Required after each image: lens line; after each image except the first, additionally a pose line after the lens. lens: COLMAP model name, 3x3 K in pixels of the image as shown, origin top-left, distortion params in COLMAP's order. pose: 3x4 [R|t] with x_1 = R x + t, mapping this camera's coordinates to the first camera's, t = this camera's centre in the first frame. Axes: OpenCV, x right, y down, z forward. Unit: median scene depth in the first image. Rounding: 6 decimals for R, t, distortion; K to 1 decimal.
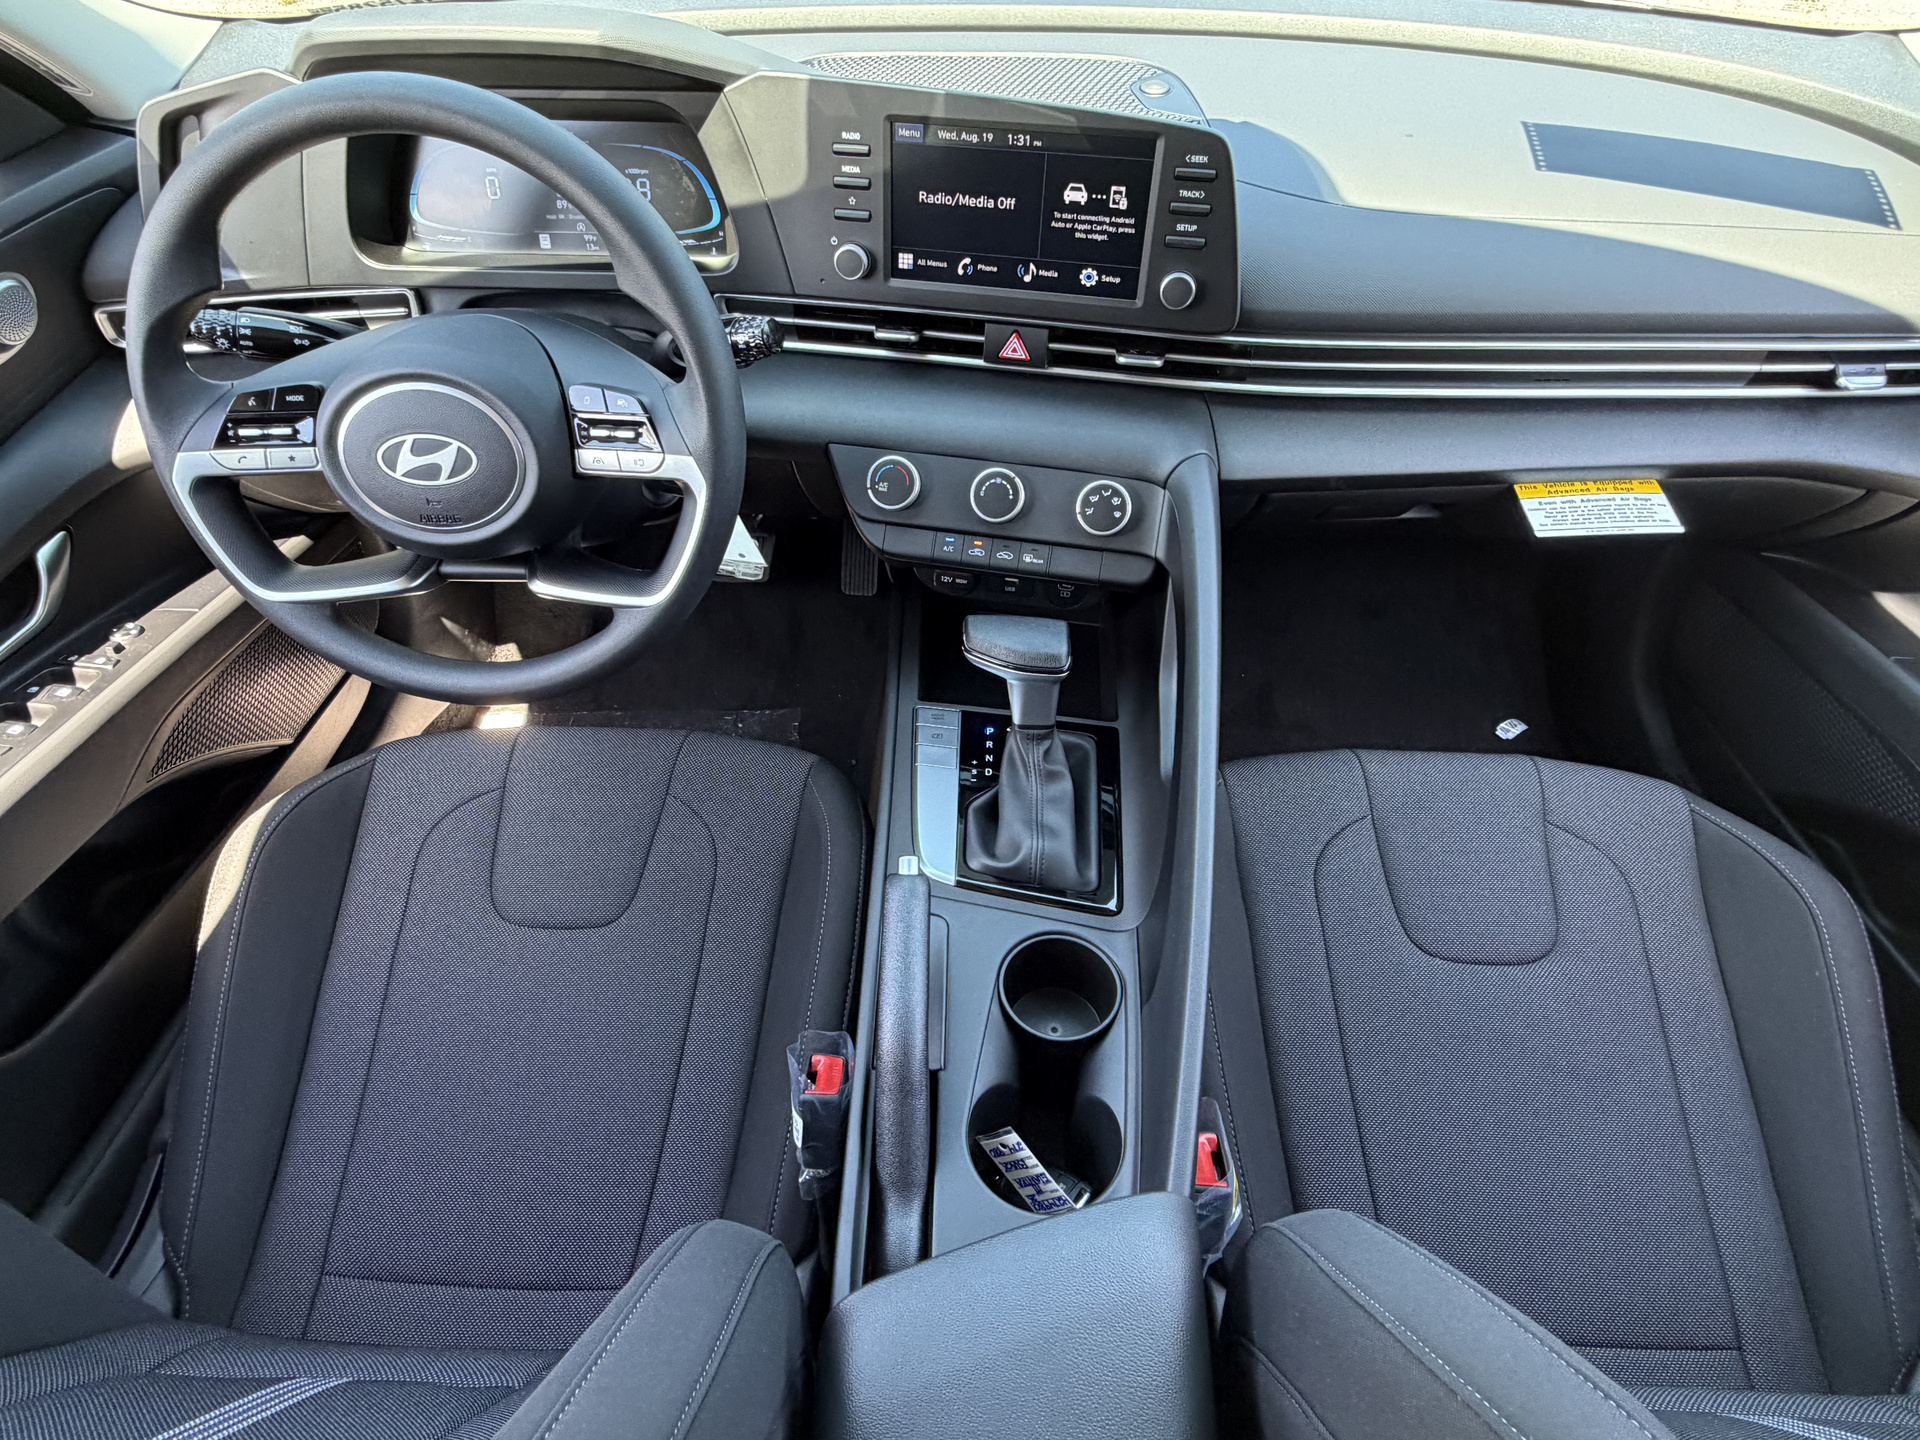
lens RADIAL K [[1104.1, 0, 938.9], [0, 1104.1, 723.3], [0, 0, 1]] dist [0.001069, 0.001401]
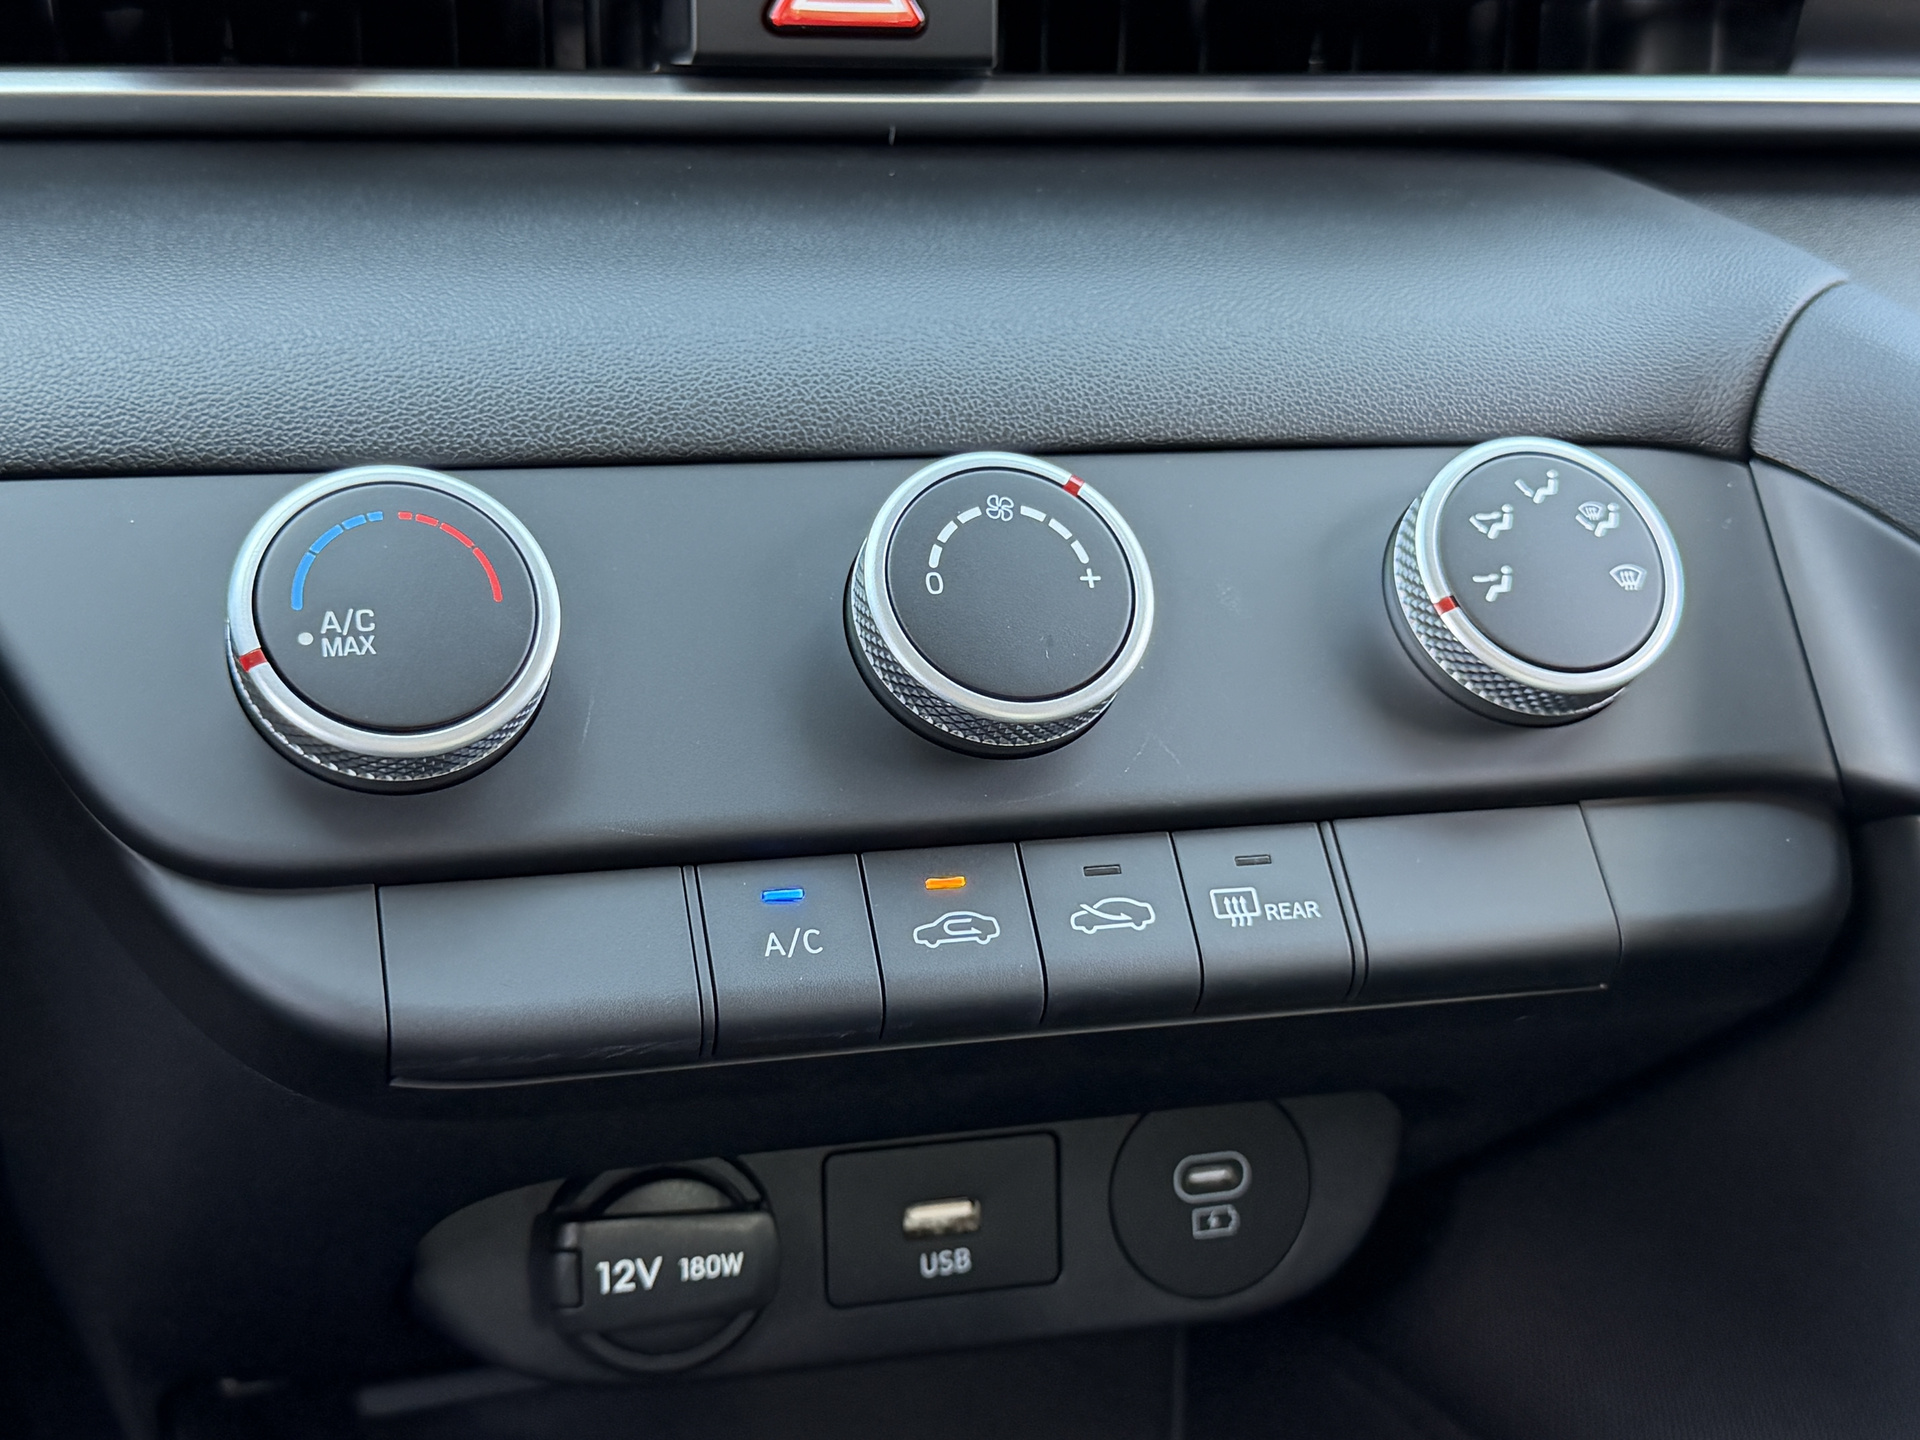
lens RADIAL K [[2708.3, 0, 960.0], [0, 2708.3, 720.0], [0, 0, 1]] dist [0.121475, -0.056211]
pose [[0.881362, -0.111430, 0.459113, -0.167214], [0.318904, 0.857311, -0.404126, -0.014381], [-0.348571, 0.502594, 0.791137, 0.705841]]
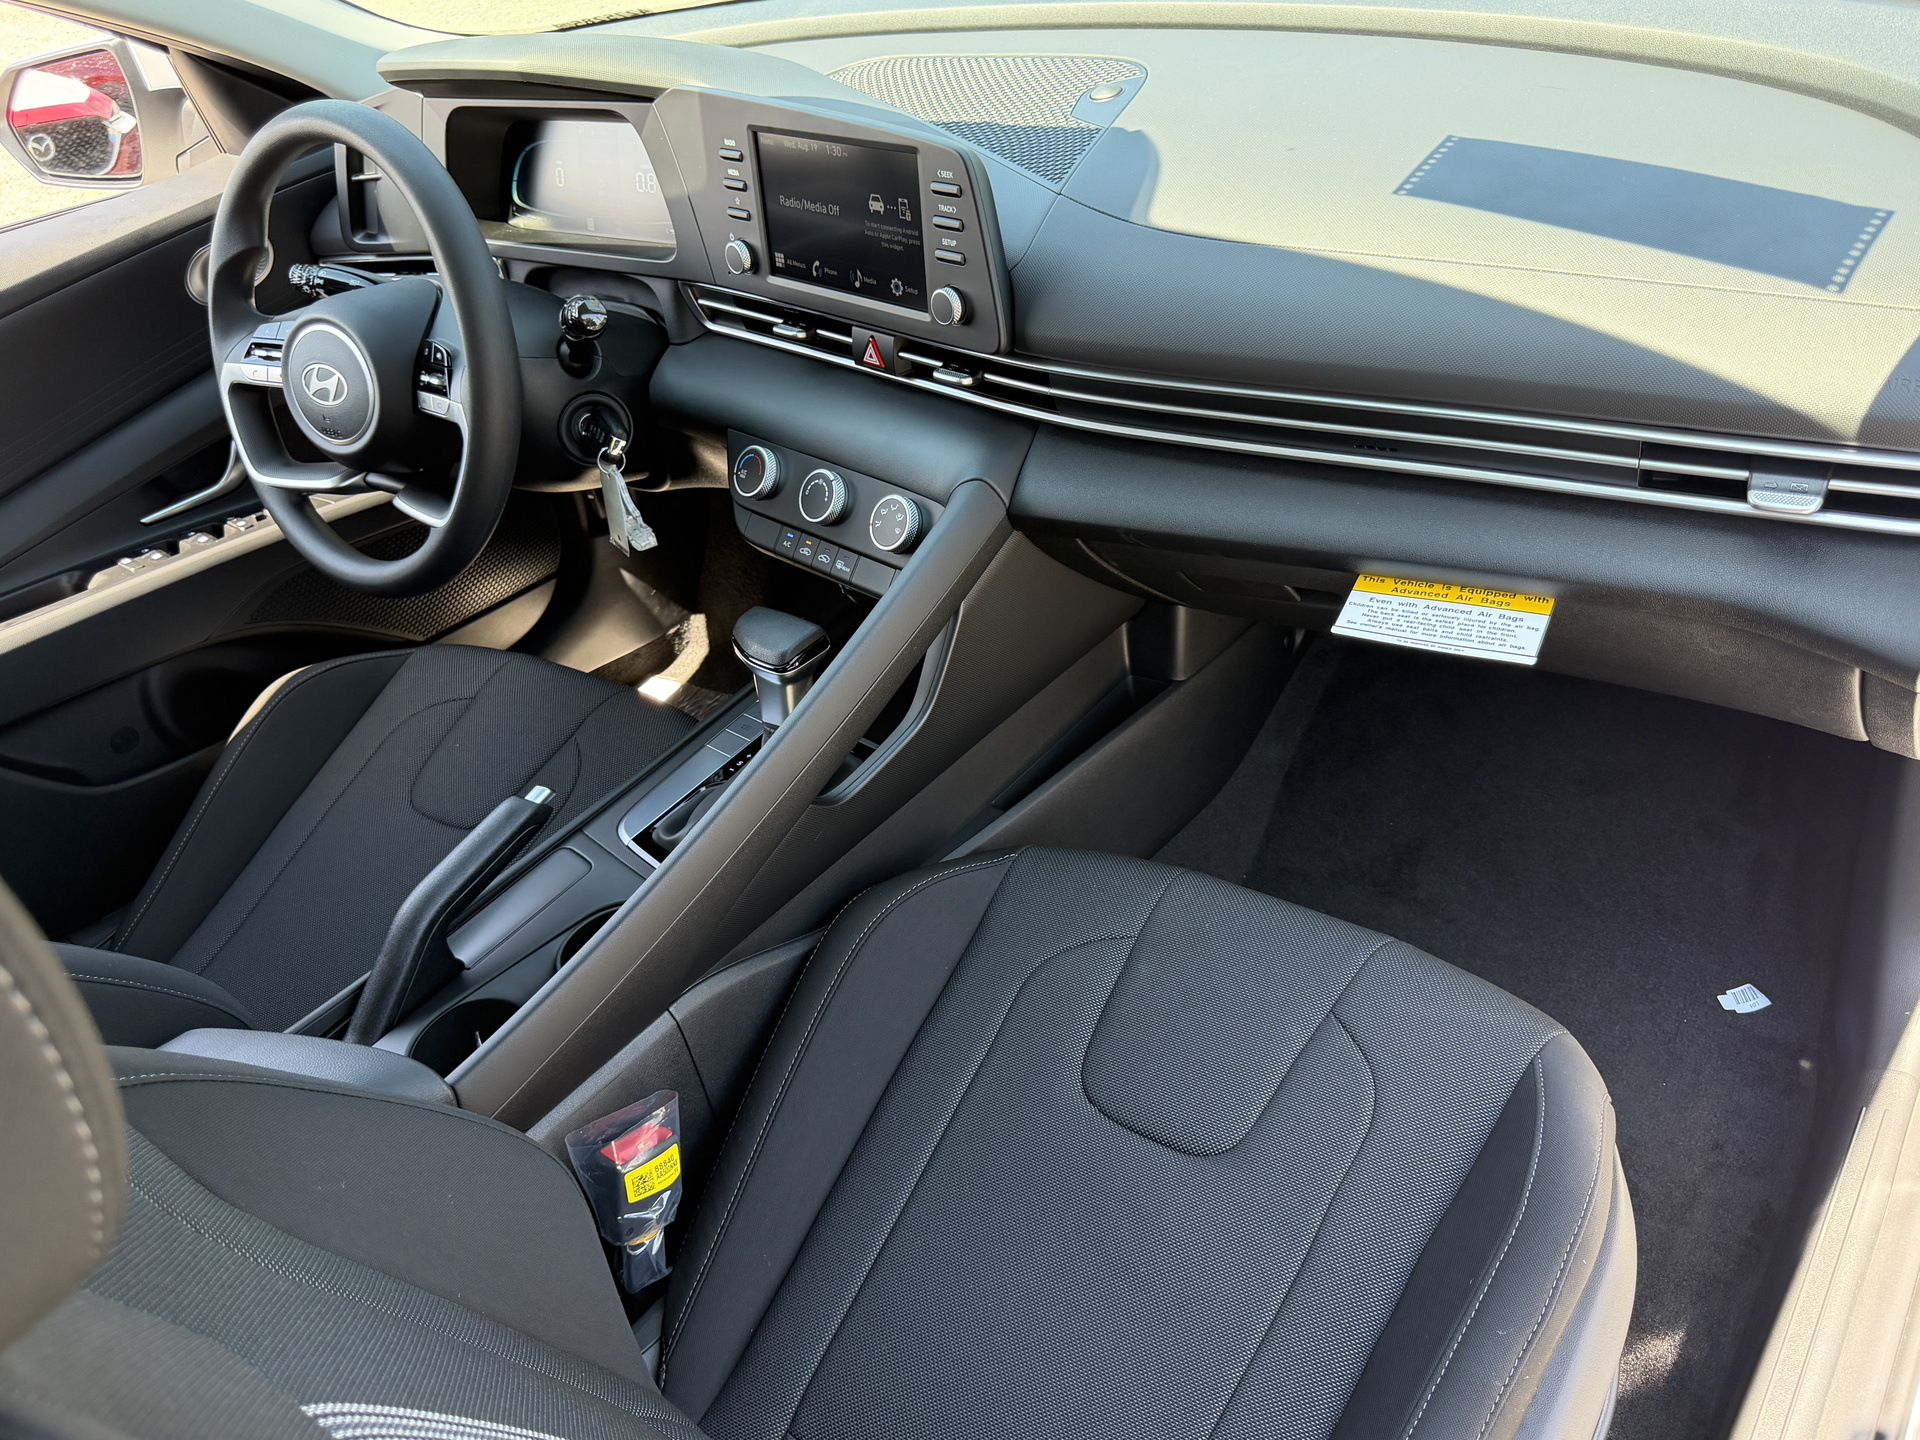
lens RADIAL K [[1504.4, 0, 969.5], [0, 1504.4, 756.2], [0, 0, 1]] dist [0.105813, -0.200388]
pose [[0.828320, 0.223881, -0.513579, 0.968464], [-0.263521, 0.964643, -0.004506, -0.011127], [0.494411, 0.139071, 0.858031, -0.069552]]
